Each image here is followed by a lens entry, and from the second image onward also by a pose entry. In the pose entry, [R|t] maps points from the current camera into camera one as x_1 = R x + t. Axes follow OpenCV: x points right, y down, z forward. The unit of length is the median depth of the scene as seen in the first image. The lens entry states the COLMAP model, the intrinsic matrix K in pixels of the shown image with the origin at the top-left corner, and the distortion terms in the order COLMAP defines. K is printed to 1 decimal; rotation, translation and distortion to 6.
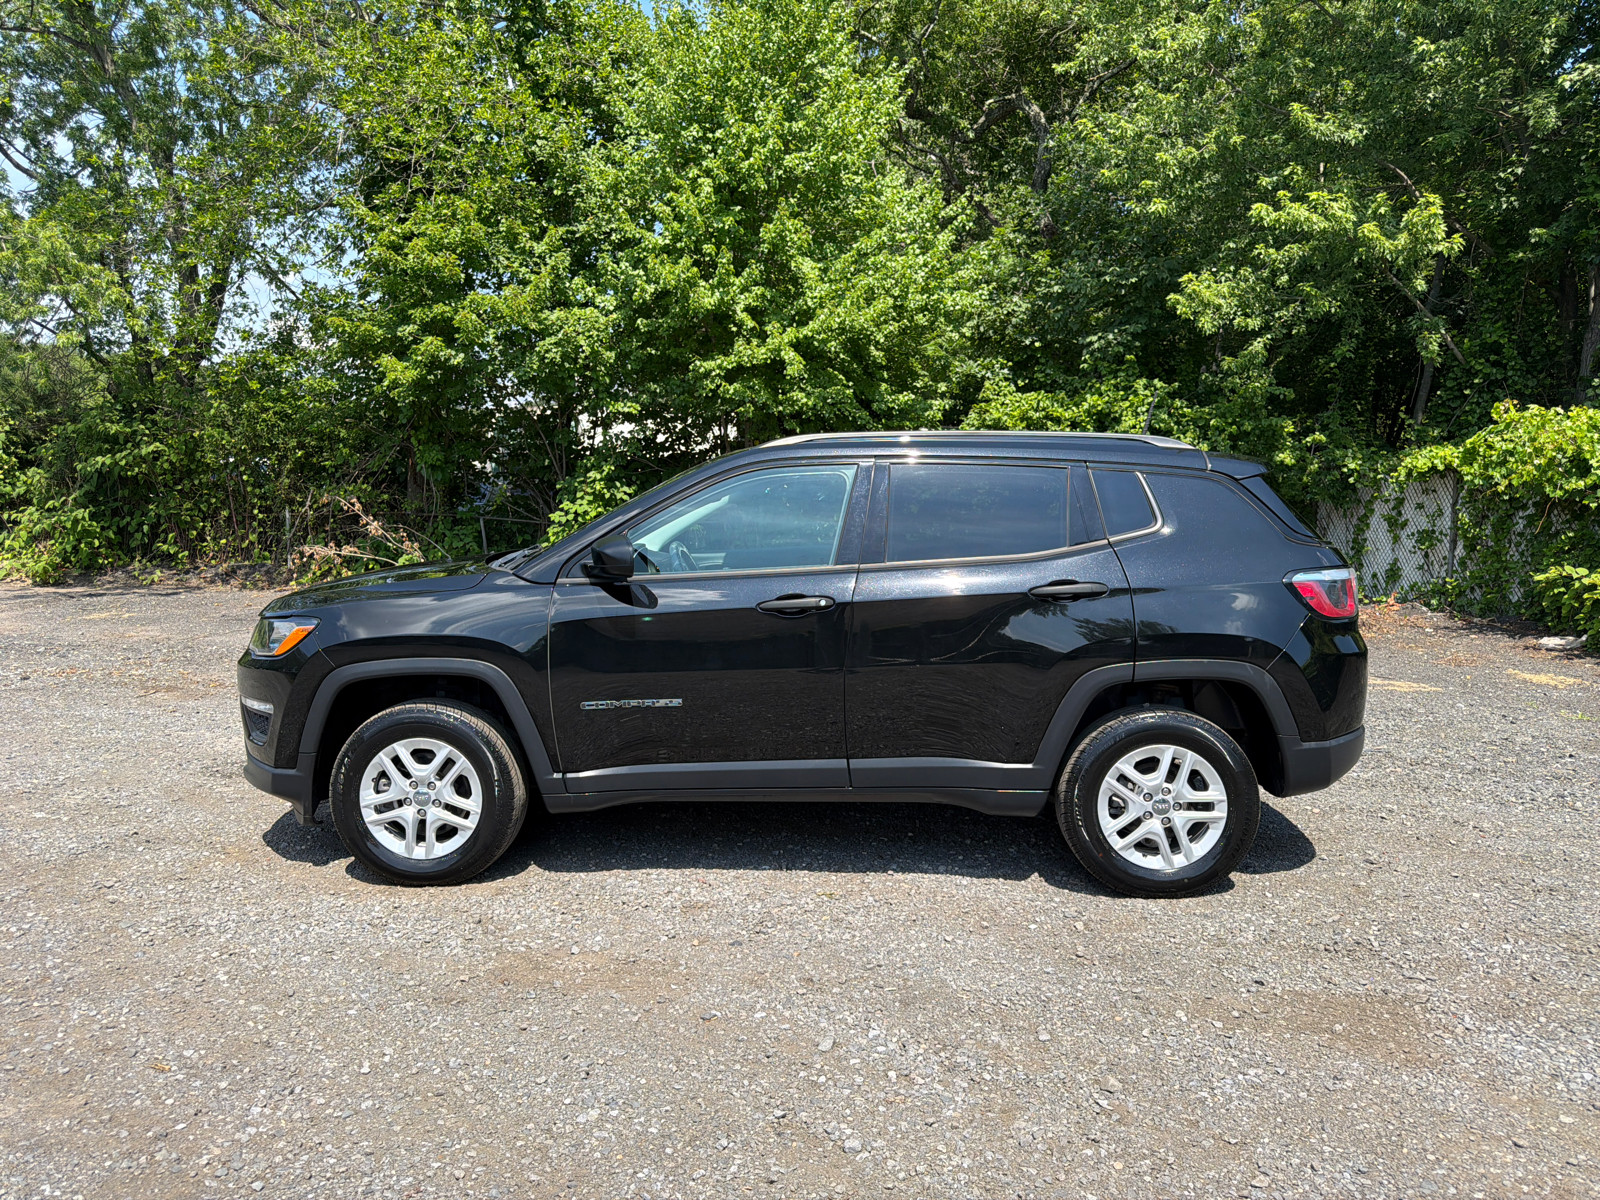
lens RADIAL K [[1136.3, 0, 795.5], [0, 1136.3, 607.1], [0, 0, 1]] dist [0.029047, -0.039112]
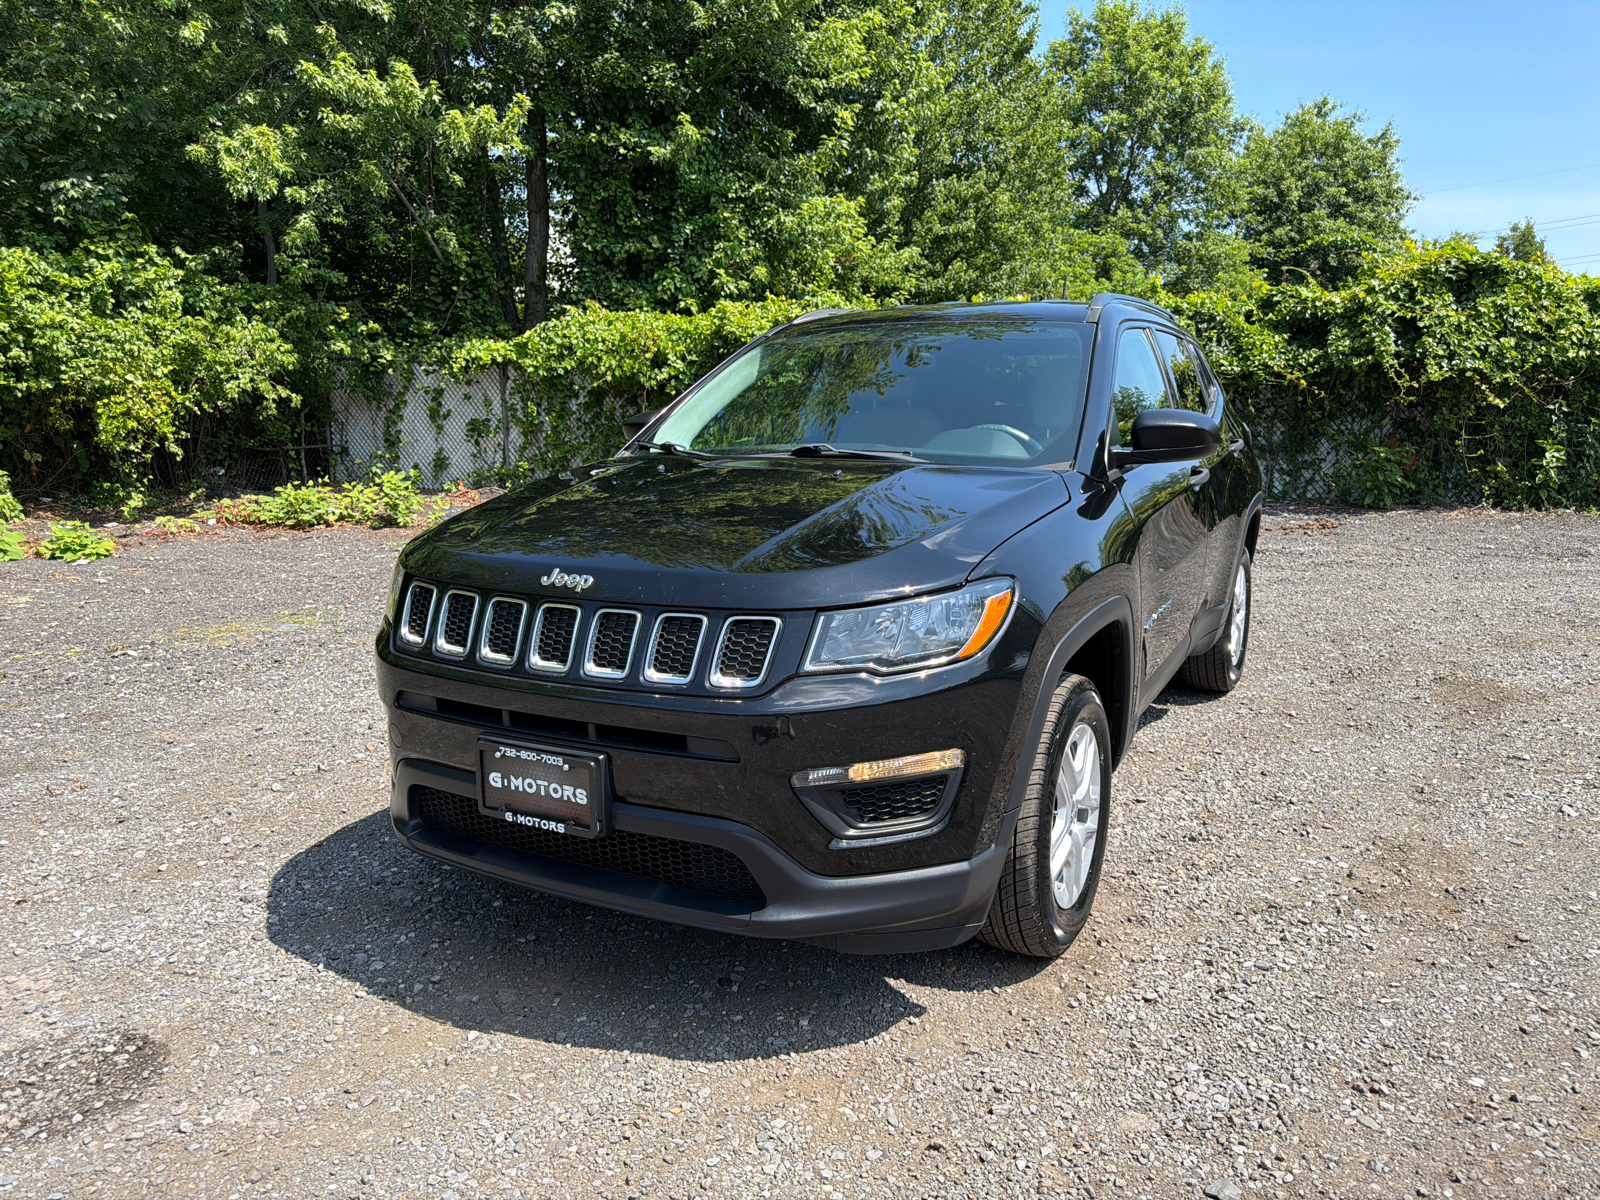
lens RADIAL K [[1129.9, 0, 805.1], [0, 1129.9, 611.7], [0, 0, 1]] dist [0.041458, -0.058069]
pose [[0.431588, -0.181322, 0.883659, -0.285006], [0.102145, 0.983113, 0.151840, -0.019067], [-0.896269, 0.024729, 0.442821, 0.244083]]
